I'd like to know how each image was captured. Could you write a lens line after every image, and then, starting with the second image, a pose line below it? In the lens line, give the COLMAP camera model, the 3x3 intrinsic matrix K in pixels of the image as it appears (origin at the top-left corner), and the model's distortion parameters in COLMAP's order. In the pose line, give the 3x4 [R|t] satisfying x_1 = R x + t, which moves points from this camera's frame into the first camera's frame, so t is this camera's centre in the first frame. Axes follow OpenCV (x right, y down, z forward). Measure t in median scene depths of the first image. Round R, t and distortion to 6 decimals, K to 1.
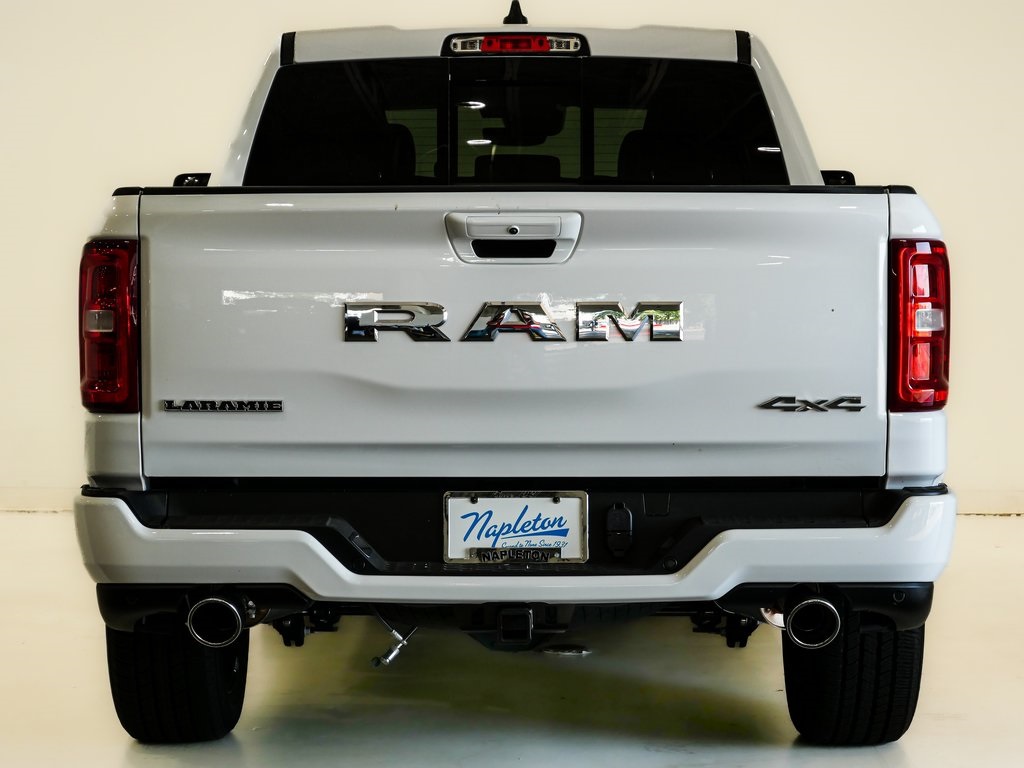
lens RADIAL K [[2493.4, 0, 512.0], [0, 2493.4, 383.7], [0, 0, 1]] dist [0.174375, 0.000000]
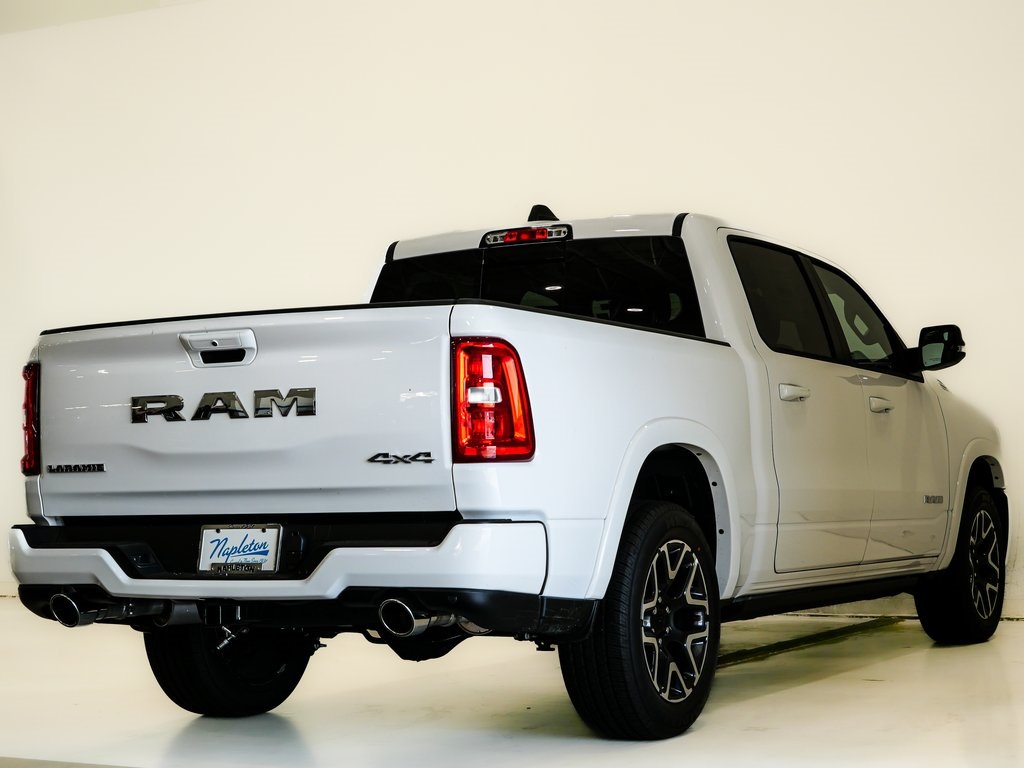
lens RADIAL K [[1887.3, 0, 511.7], [0, 1887.3, 385.3], [0, 0, 1]] dist [0.085831, 0.000000]
pose [[0.861830, -0.043688, -0.505312, 0.705881], [-0.009158, 0.994781, -0.101626, 0.074000], [0.507115, 0.092212, 0.856932, 0.132684]]
